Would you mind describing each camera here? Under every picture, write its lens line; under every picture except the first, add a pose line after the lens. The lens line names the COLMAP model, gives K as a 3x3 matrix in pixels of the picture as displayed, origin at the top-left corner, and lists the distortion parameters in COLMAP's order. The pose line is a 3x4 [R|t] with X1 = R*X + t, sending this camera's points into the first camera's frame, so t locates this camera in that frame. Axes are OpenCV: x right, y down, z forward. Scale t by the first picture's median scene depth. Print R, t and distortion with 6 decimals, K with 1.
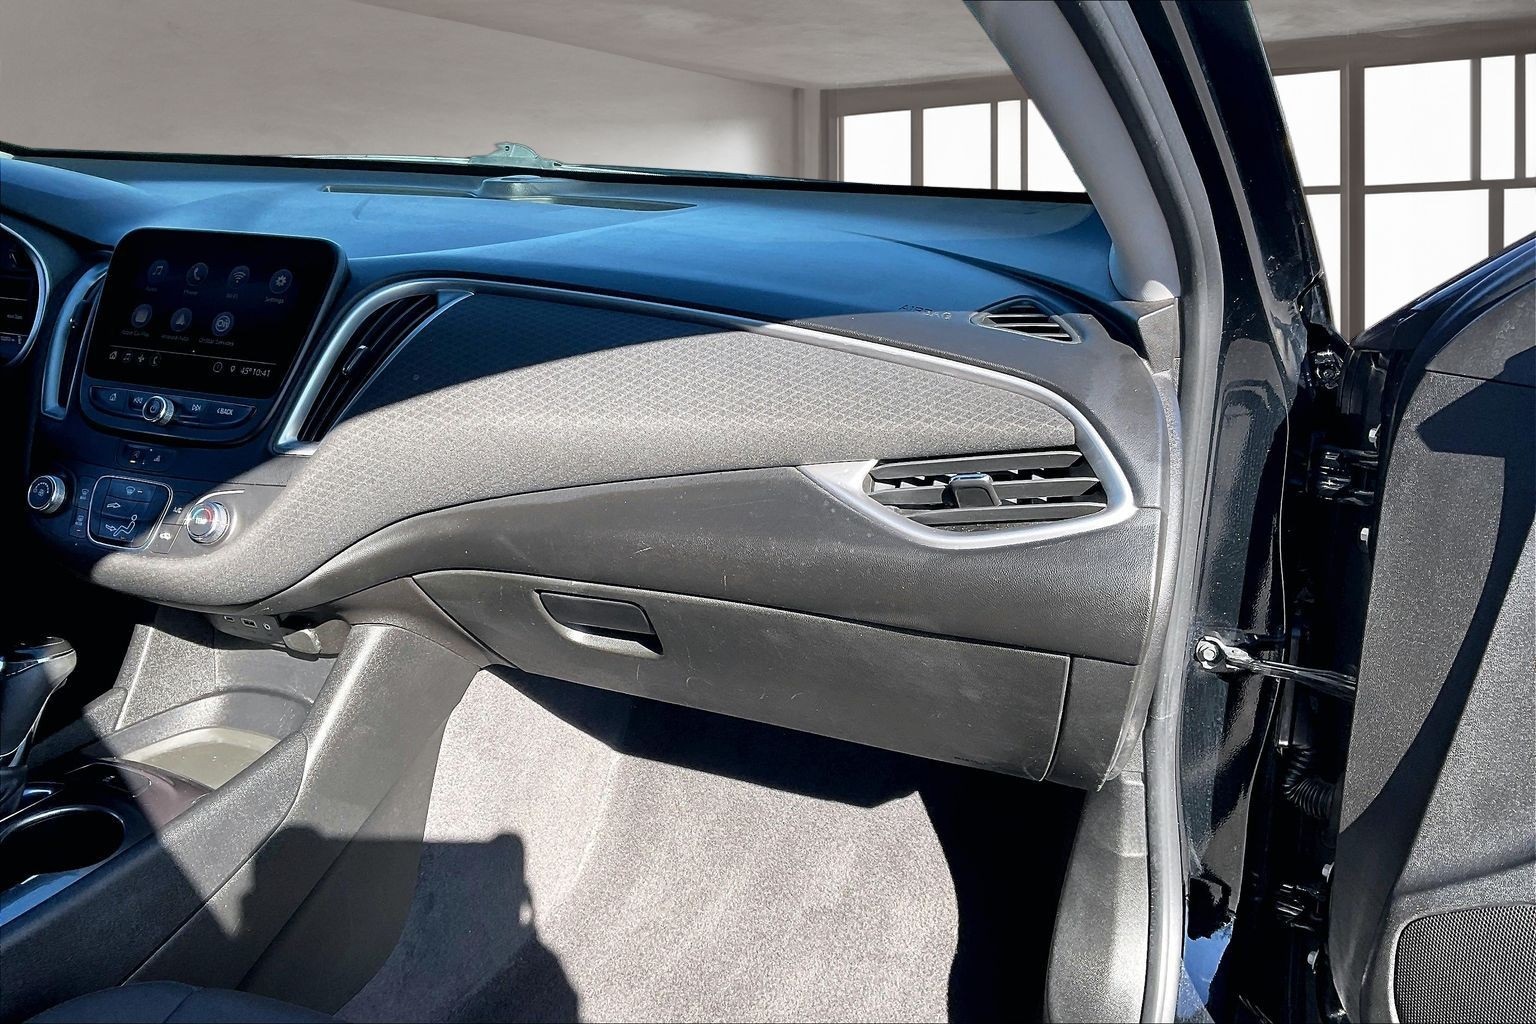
lens RADIAL K [[1290.6, 0, 762.6], [0, 1290.6, 502.2], [0, 0, 1]] dist [0.095191, -0.199314]
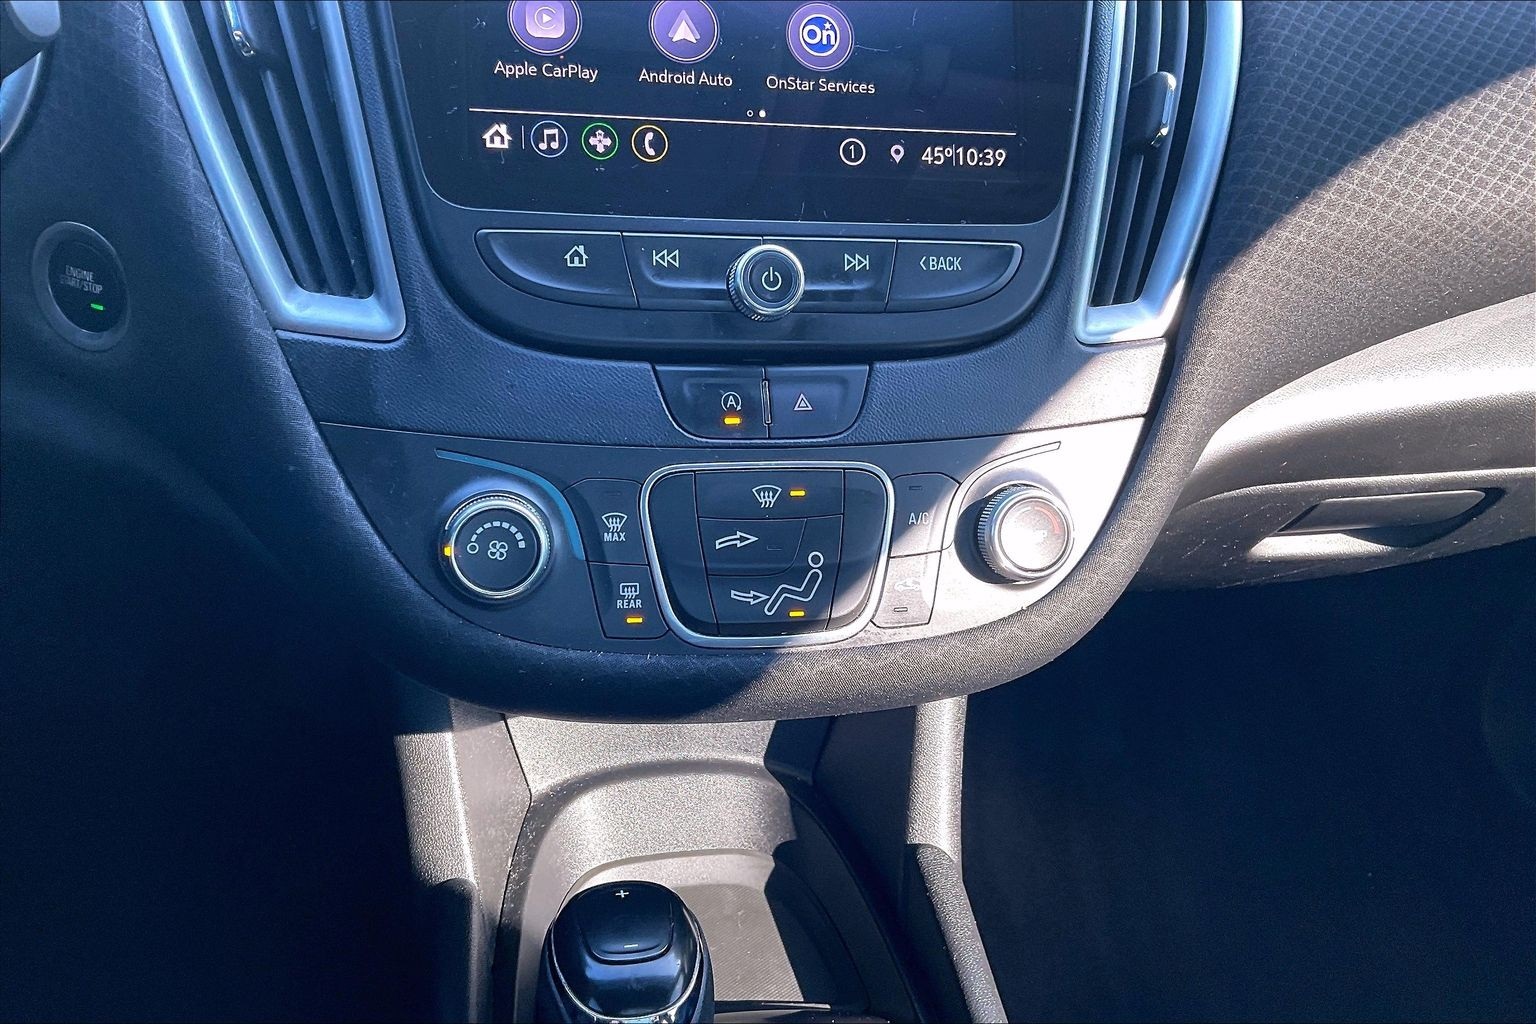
lens RADIAL K [[1290.6, 0, 774.1], [0, 1290.6, 515.7], [0, 0, 1]] dist [0.095191, -0.199314]
pose [[0.823859, -0.234976, 0.515793, -0.673682], [0.084330, 0.950706, 0.298408, -0.118454], [-0.560486, -0.202349, 0.803063, 0.663884]]
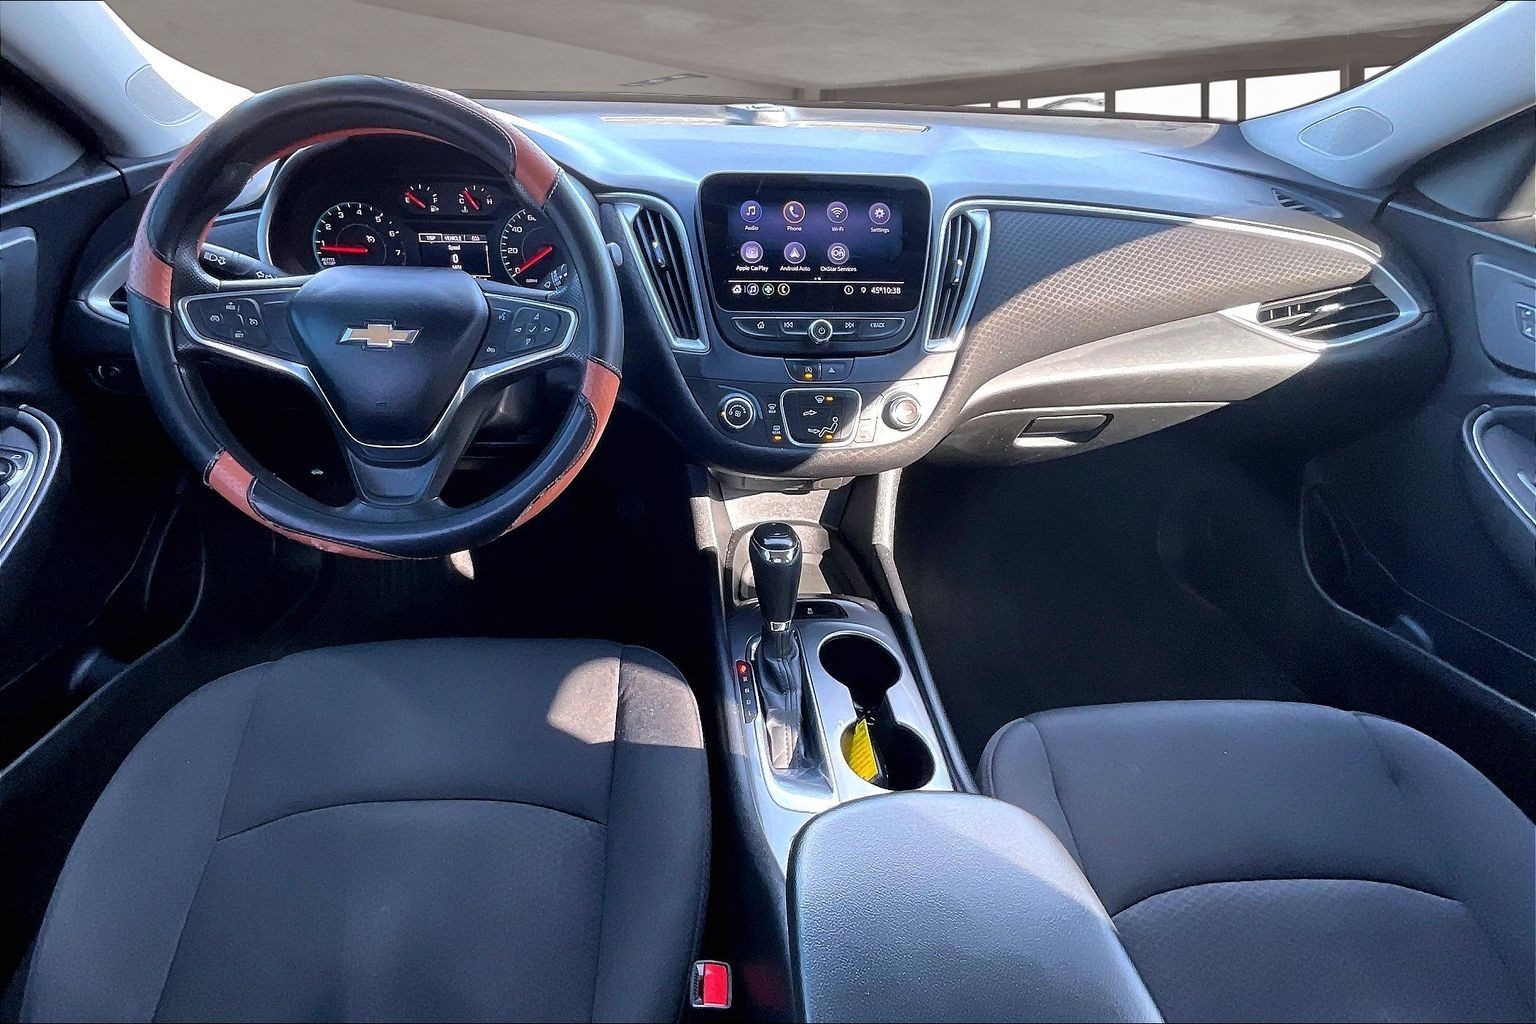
lens RADIAL K [[771.8, 0, 725.0], [0, 771.8, 506.9], [0, 0, 1]] dist [-0.011300, 0.010743]
pose [[0.886890, -0.231612, 0.399727, -0.870164], [0.117327, 0.949802, 0.290019, -0.134408], [-0.446833, -0.210316, 0.869544, 0.359882]]
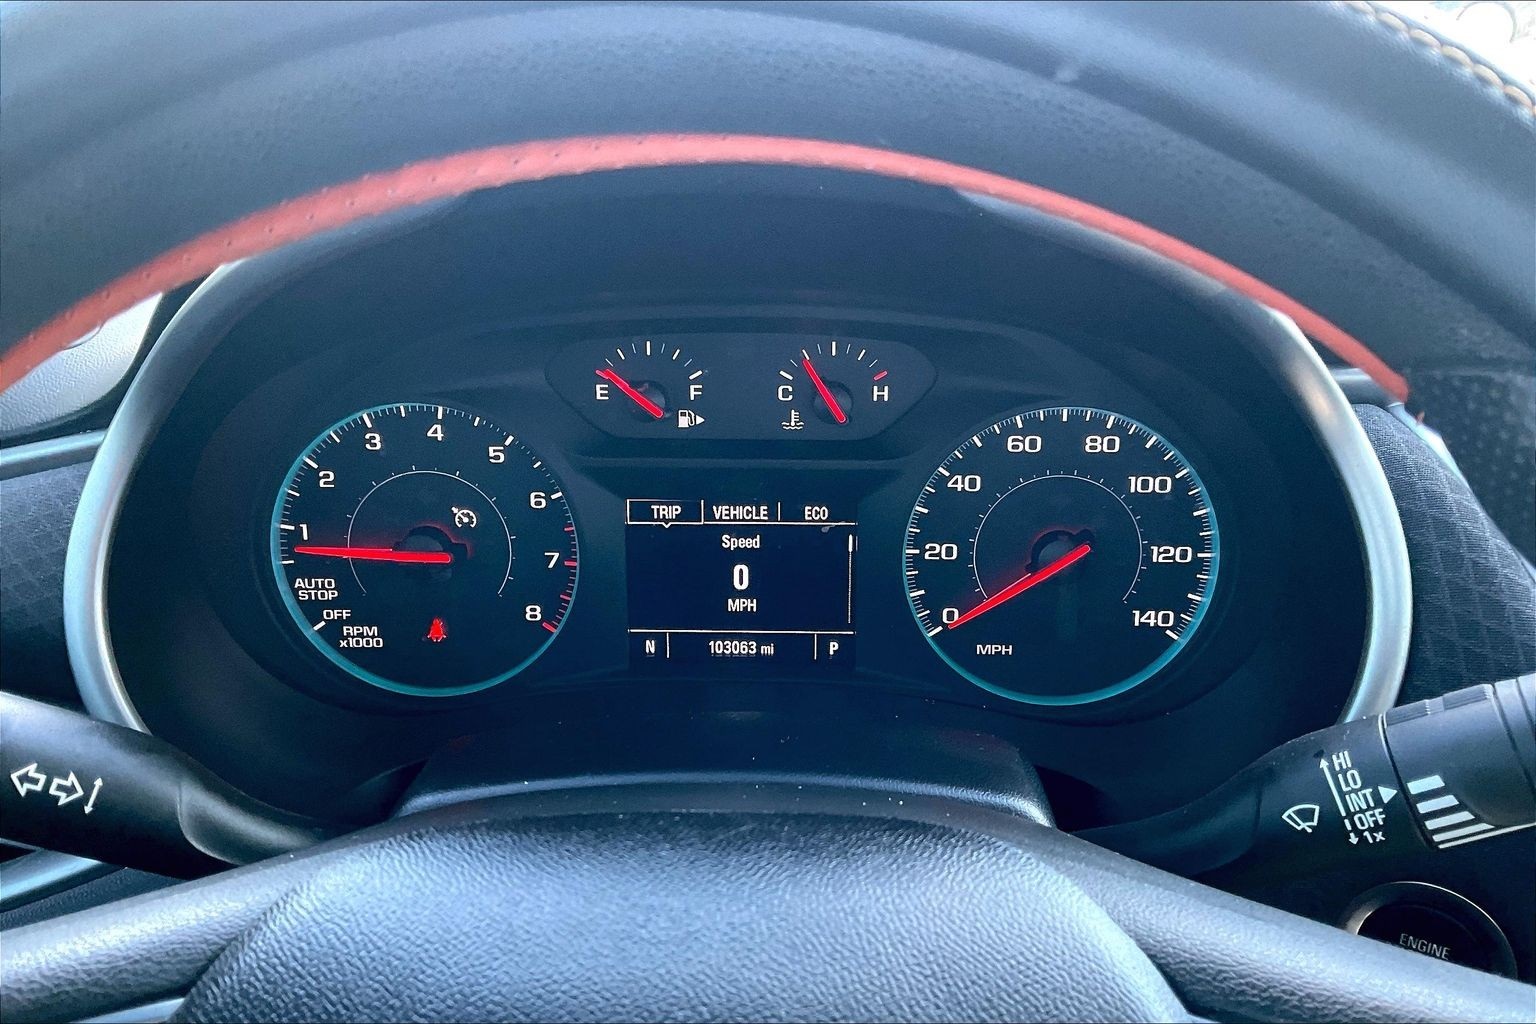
lens RADIAL K [[1290.6, 0, 757.3], [0, 1290.6, 491.7], [0, 0, 1]] dist [0.095191, -0.199314]
pose [[0.930071, -0.144109, 0.337935, -0.861164], [0.126415, 0.989219, 0.073921, -0.236628], [-0.344944, -0.026032, 0.938262, 0.886714]]
